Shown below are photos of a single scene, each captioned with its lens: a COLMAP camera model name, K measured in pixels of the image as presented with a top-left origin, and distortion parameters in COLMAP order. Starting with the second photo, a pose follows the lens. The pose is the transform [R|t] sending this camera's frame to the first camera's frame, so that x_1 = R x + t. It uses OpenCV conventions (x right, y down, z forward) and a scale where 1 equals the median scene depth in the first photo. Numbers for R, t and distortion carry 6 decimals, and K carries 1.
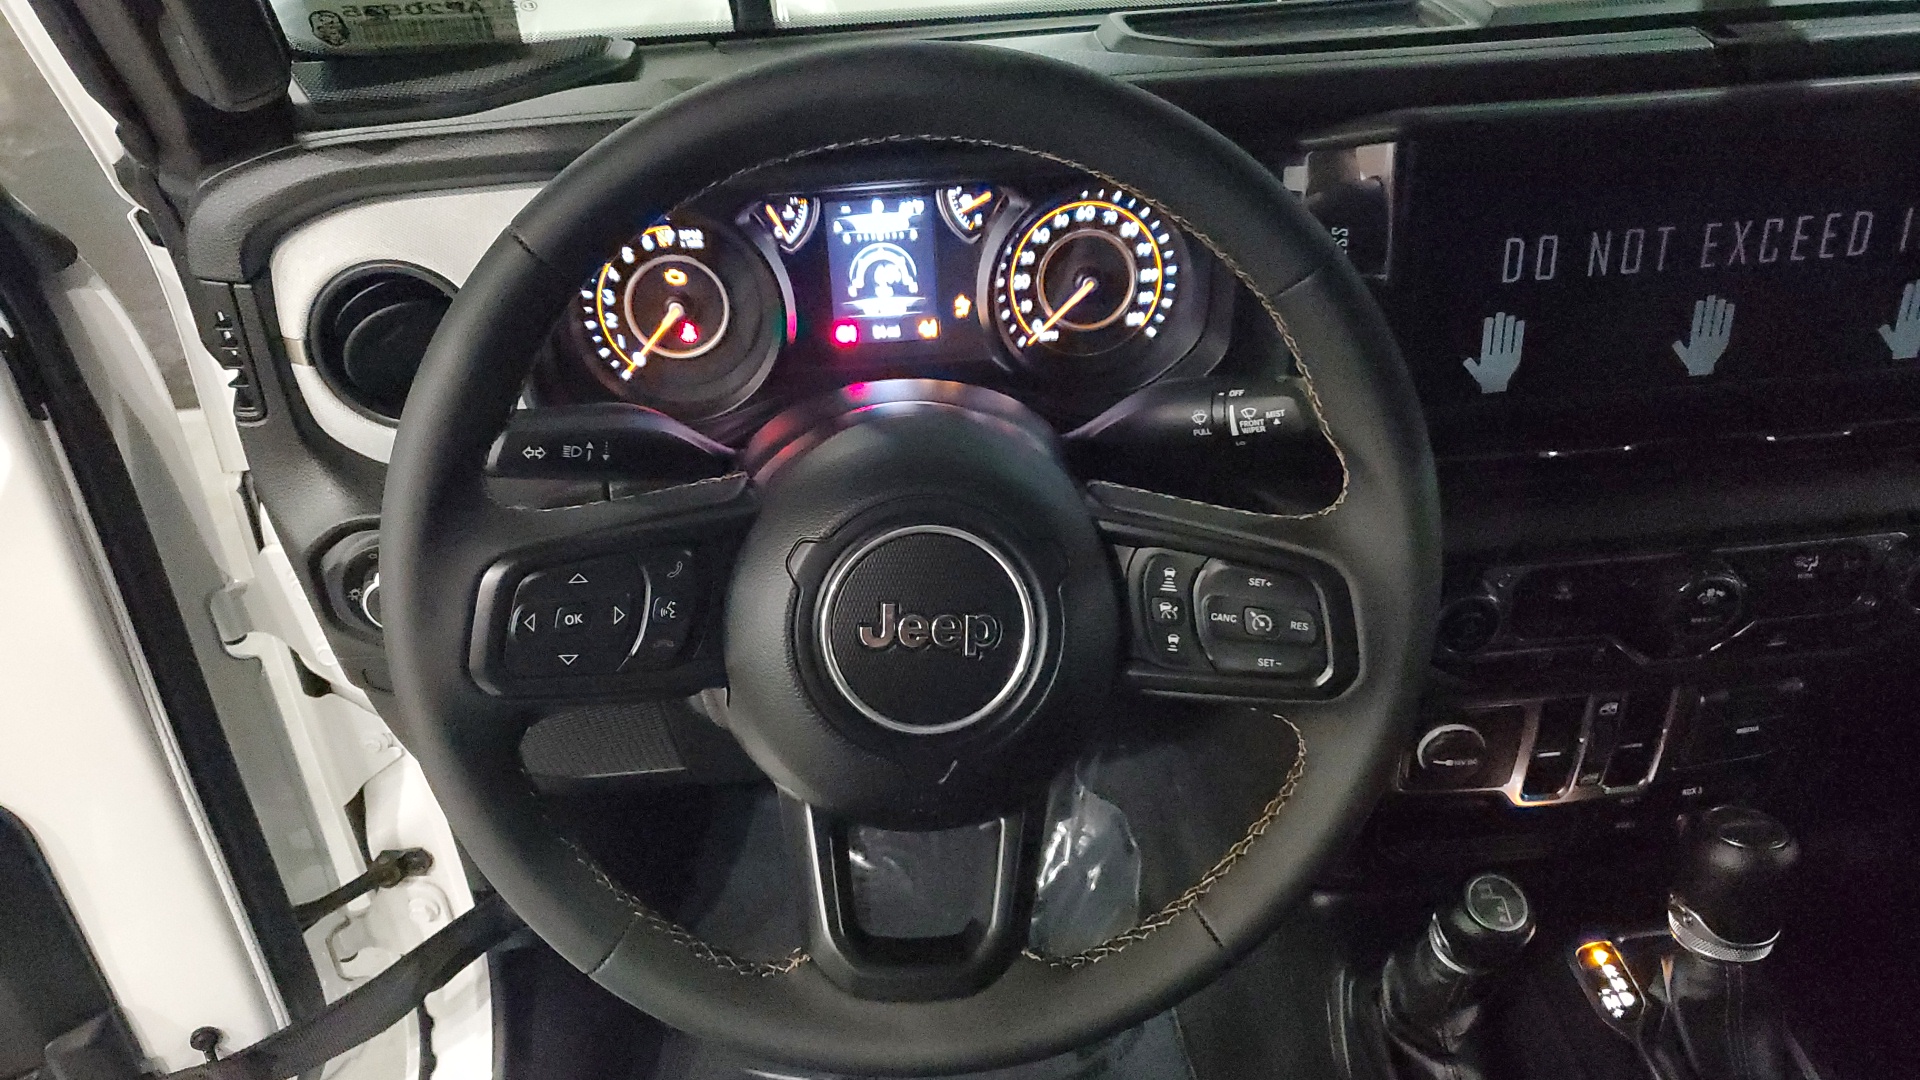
lens RADIAL K [[1516.6, 0, 970.9], [0, 1516.6, 582.1], [0, 0, 1]] dist [0.058496, -0.097020]
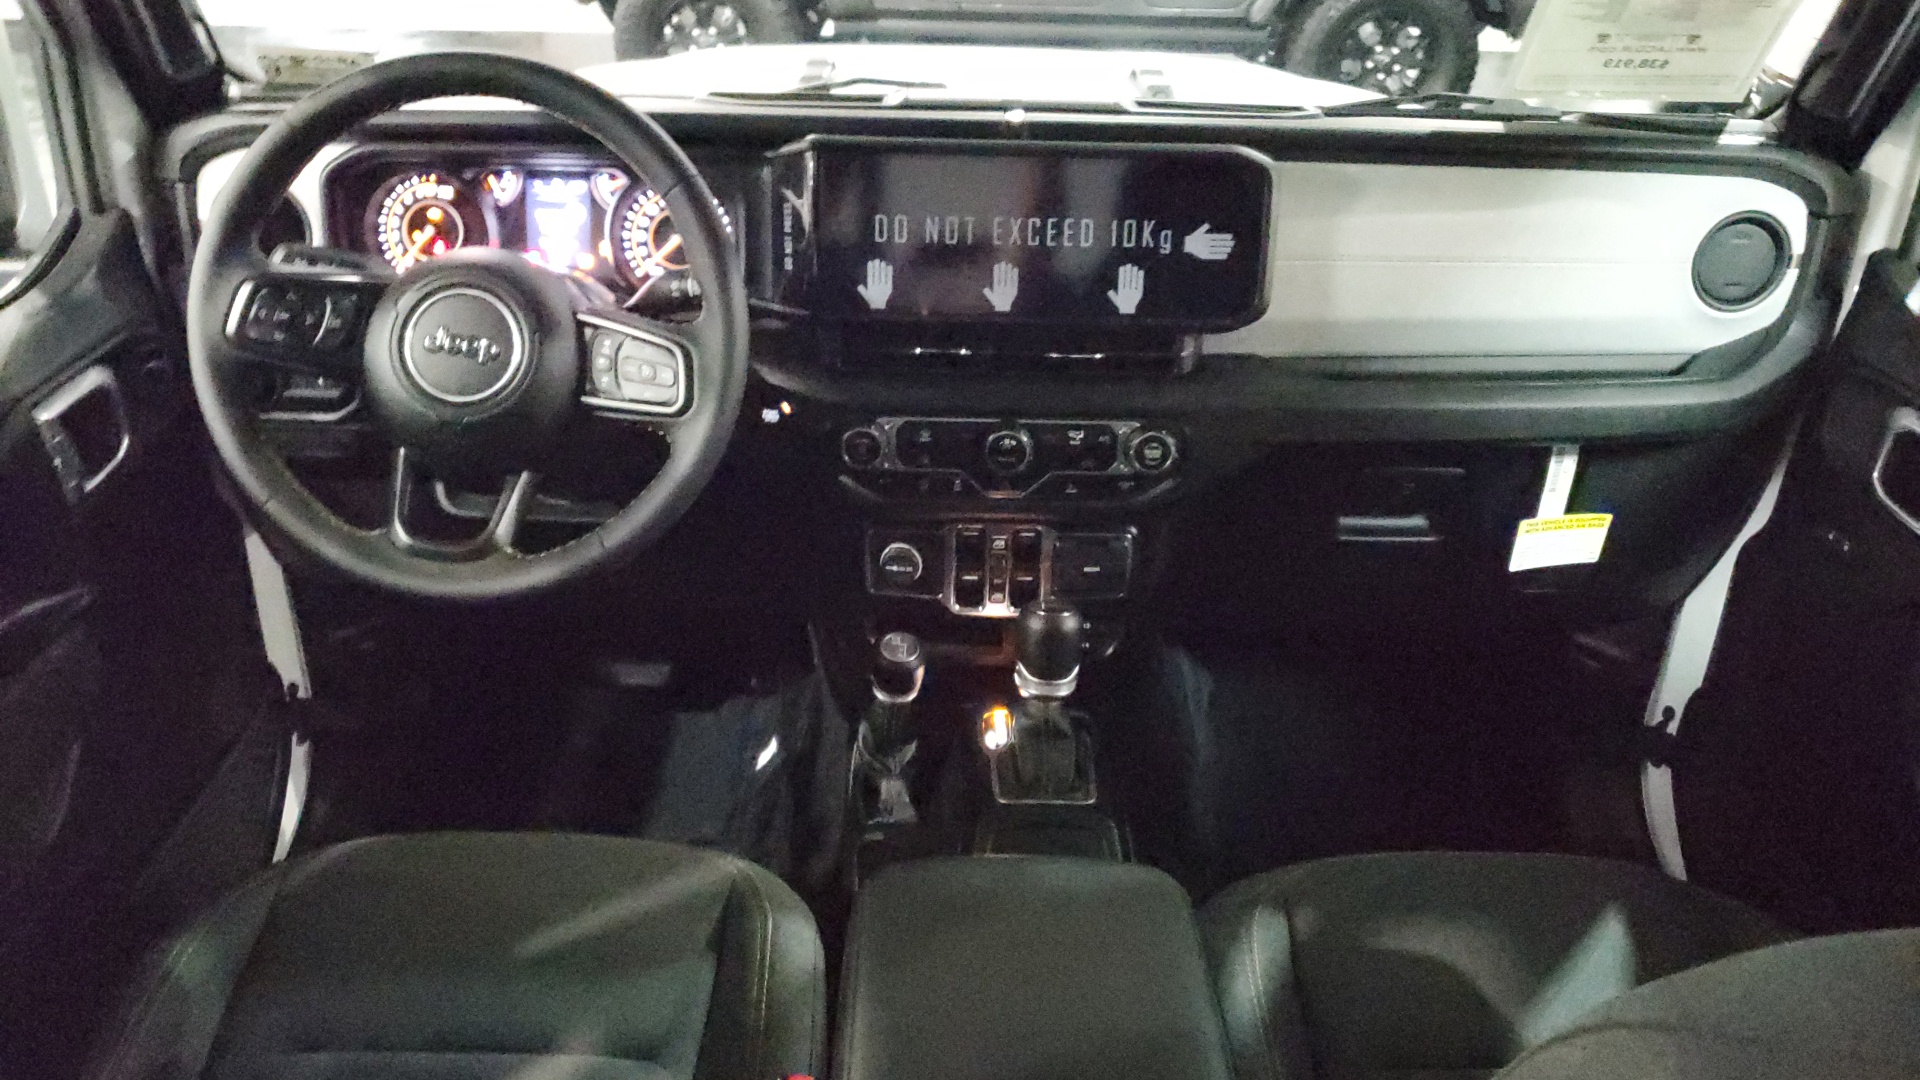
lens RADIAL K [[1516.6, 0, 953.8], [0, 1516.6, 536.1], [0, 0, 1]] dist [0.058496, -0.097020]
pose [[0.993351, 0.093544, -0.067113, 0.521698], [-0.103672, 0.980308, -0.168073, 0.372623], [0.050069, 0.173913, 0.983487, -0.575380]]
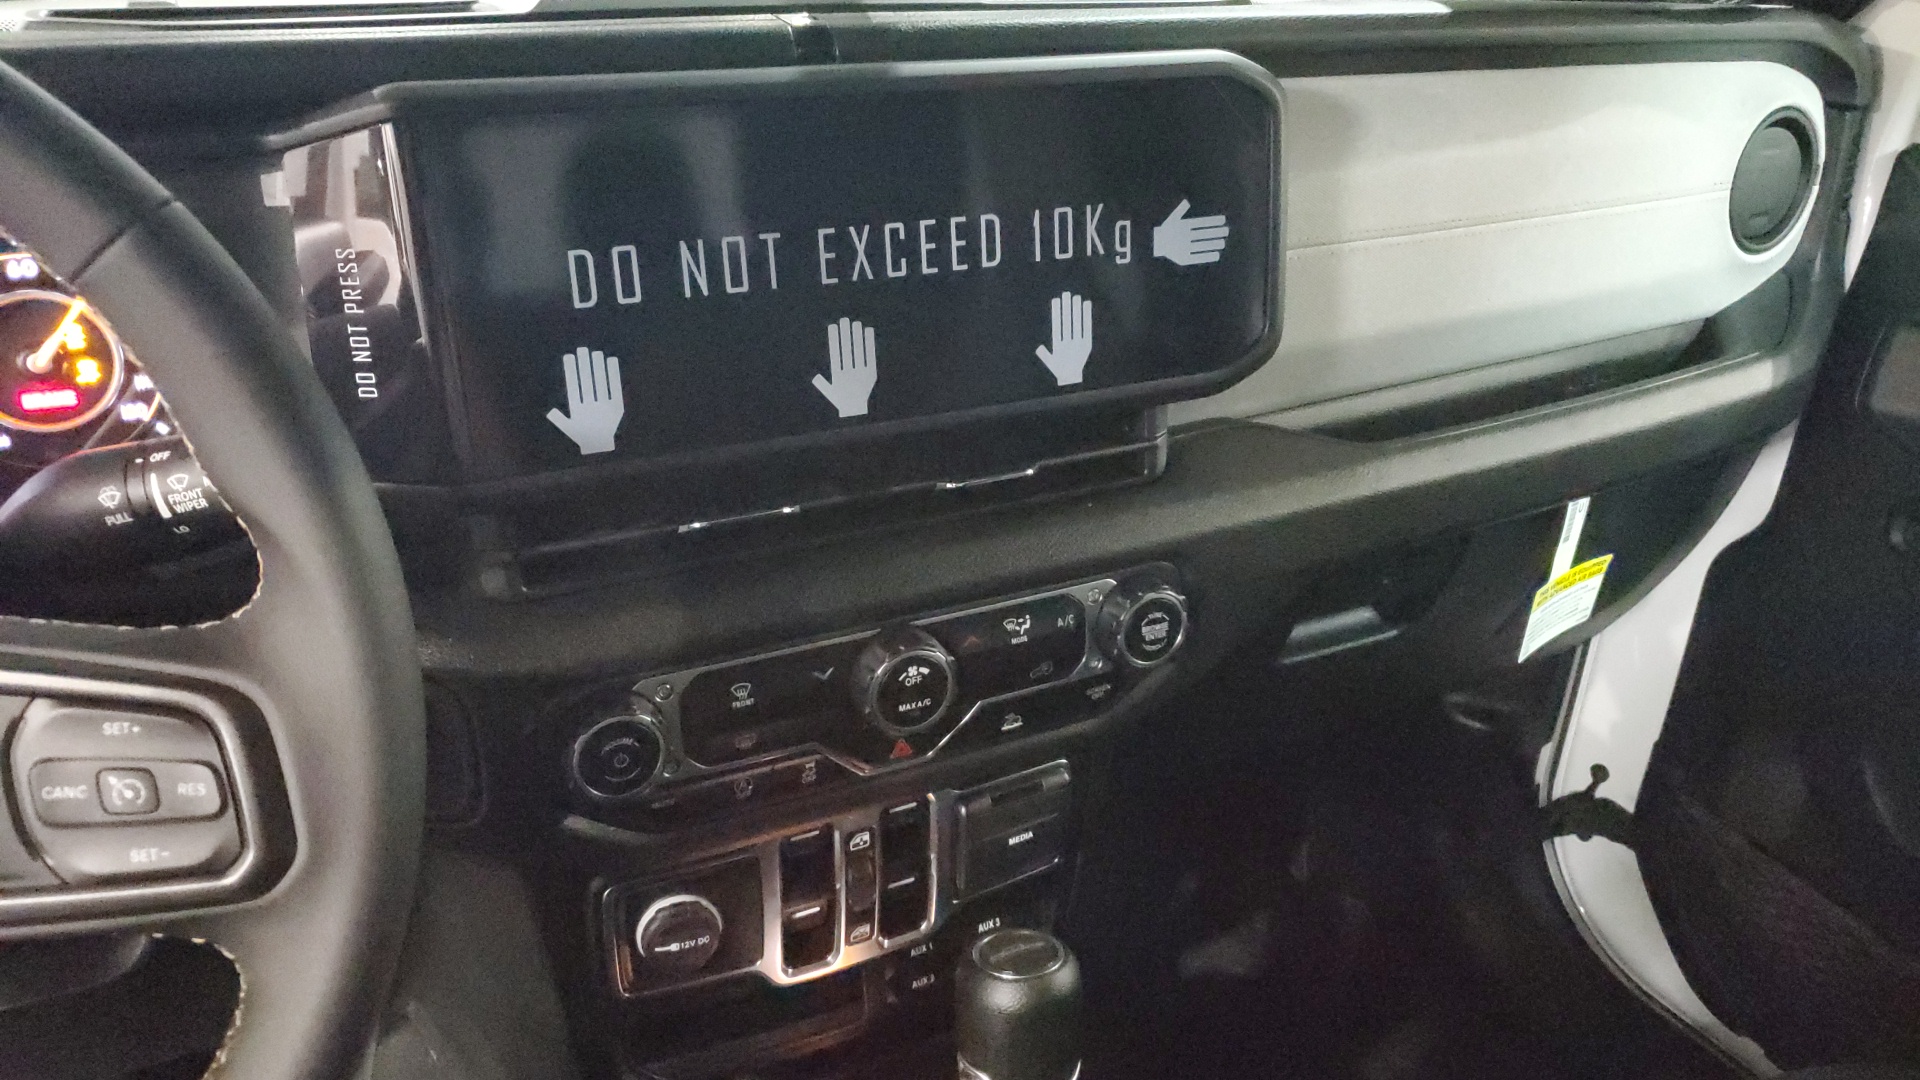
lens RADIAL K [[1516.6, 0, 989.2], [0, 1516.6, 538.4], [0, 0, 1]] dist [0.058496, -0.097020]
pose [[0.928096, -0.100906, 0.358408, 0.224914], [0.163055, 0.975516, -0.147585, 0.061588], [-0.334741, 0.195413, 0.921826, 0.205679]]
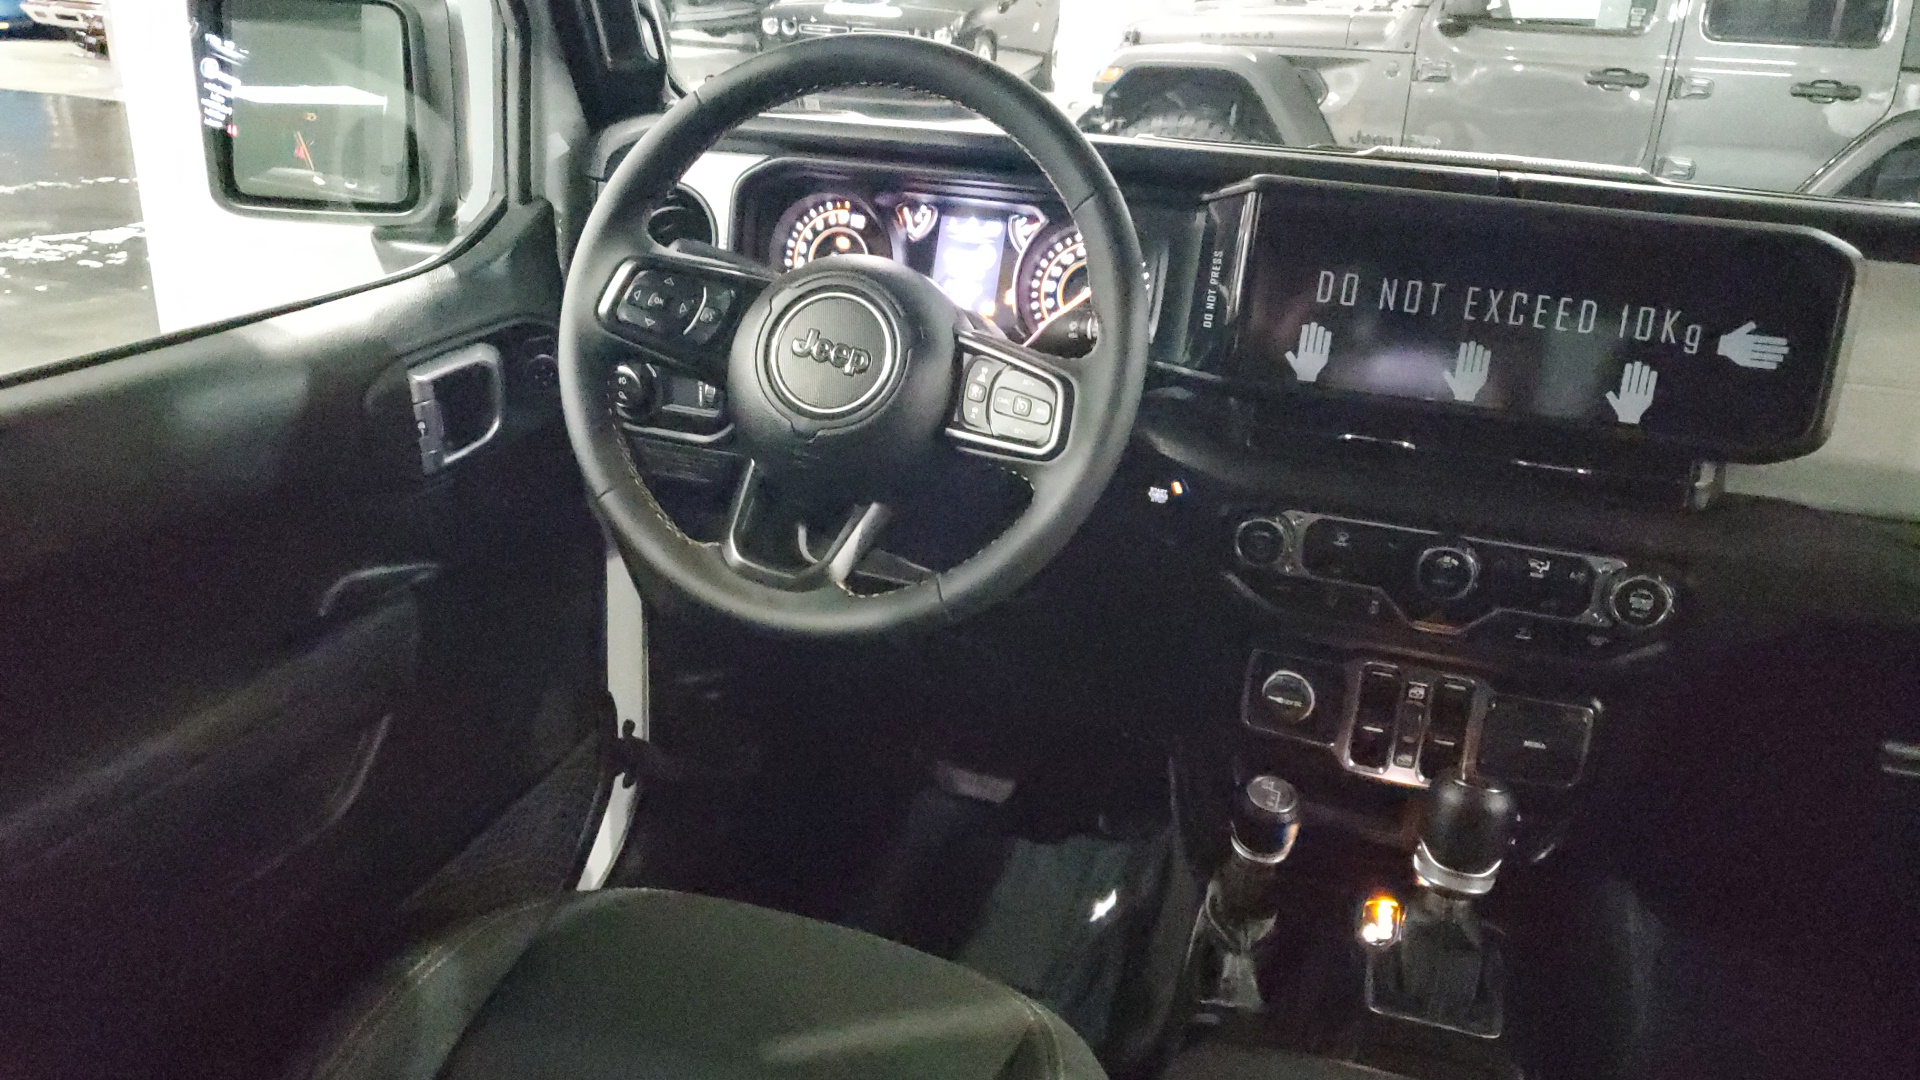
lens RADIAL K [[1516.6, 0, 930.8], [0, 1516.6, 532.5], [0, 0, 1]] dist [0.058496, -0.097020]
pose [[0.908467, 0.221164, -0.354647, 0.517661], [-0.311360, 0.924177, -0.221250, 0.401230], [0.278824, 0.311422, 0.908446, -0.328154]]
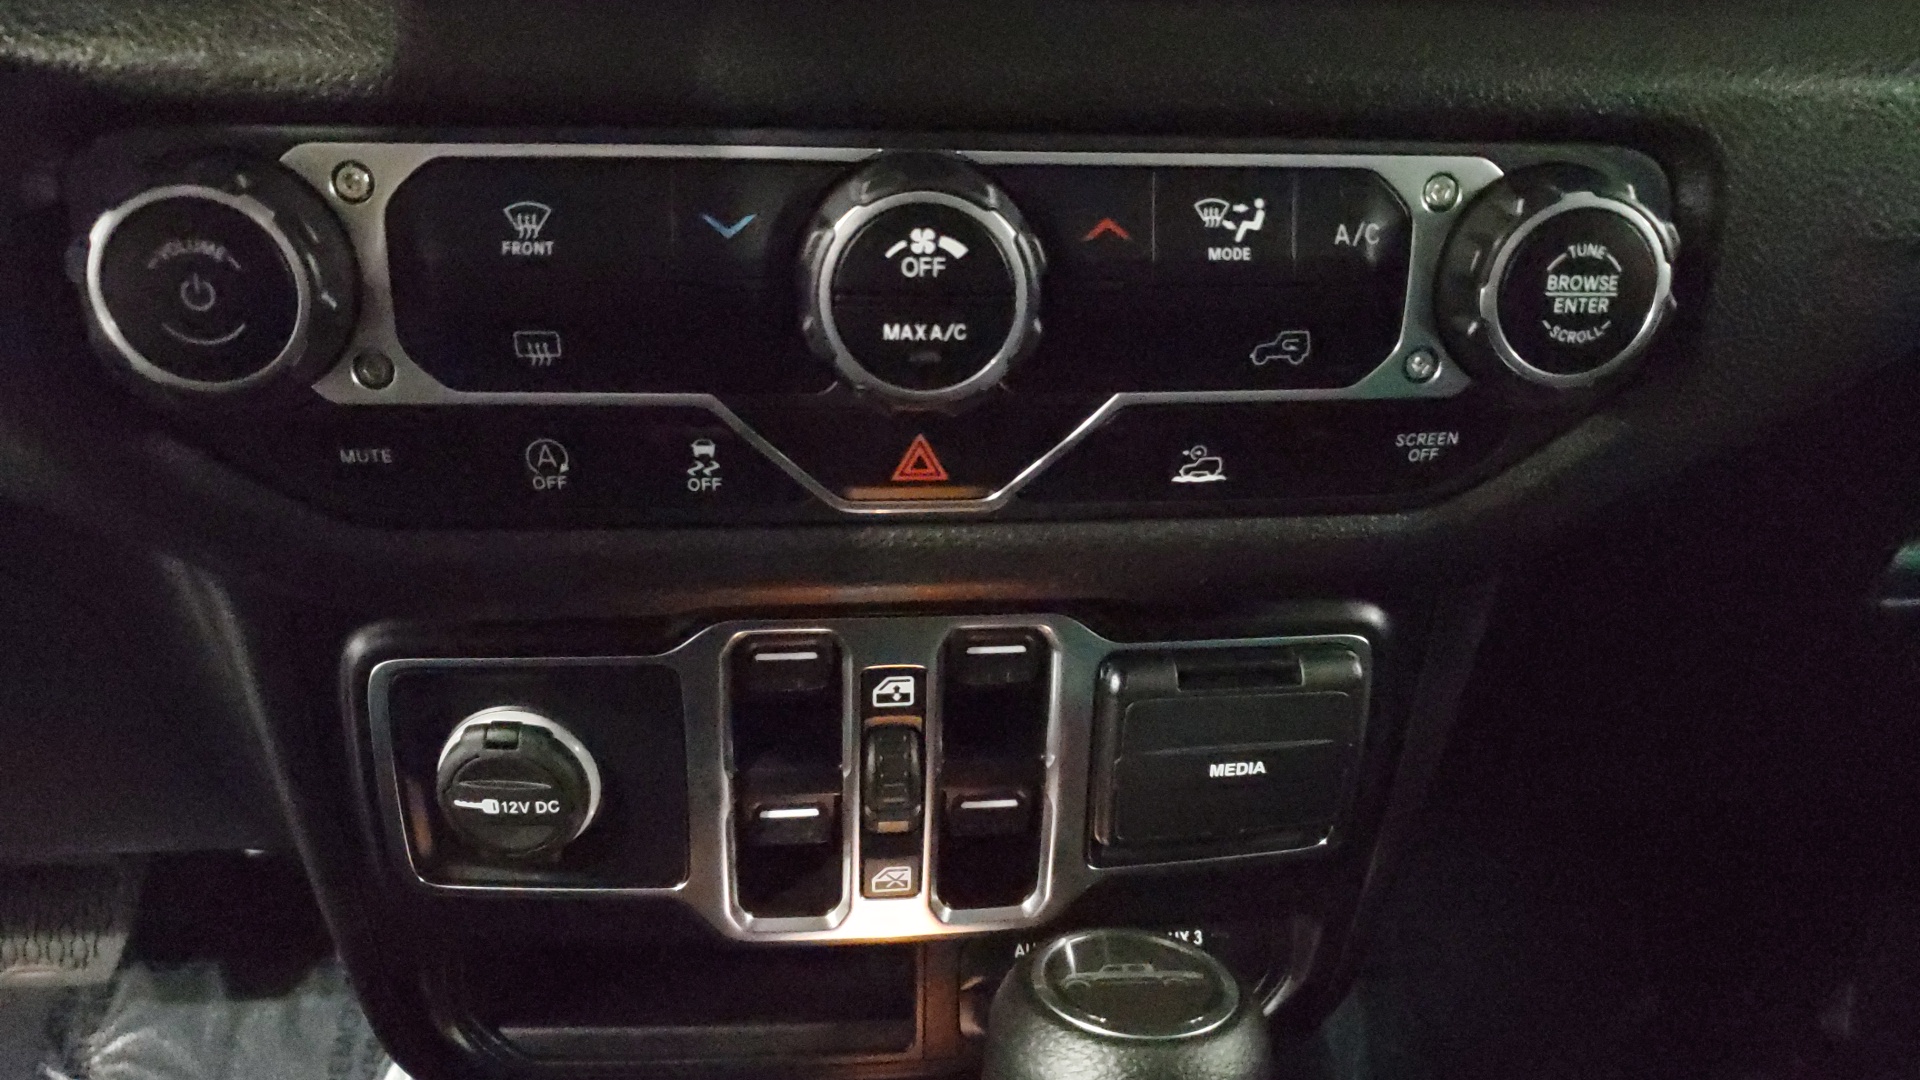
lens RADIAL K [[1516.6, 0, 973.6], [0, 1516.6, 541.2], [0, 0, 1]] dist [0.058496, -0.097020]
pose [[0.997866, 0.058762, 0.028463, 0.467757], [-0.052486, 0.981214, -0.185644, 0.129812], [-0.038837, 0.183754, 0.982205, 0.645952]]
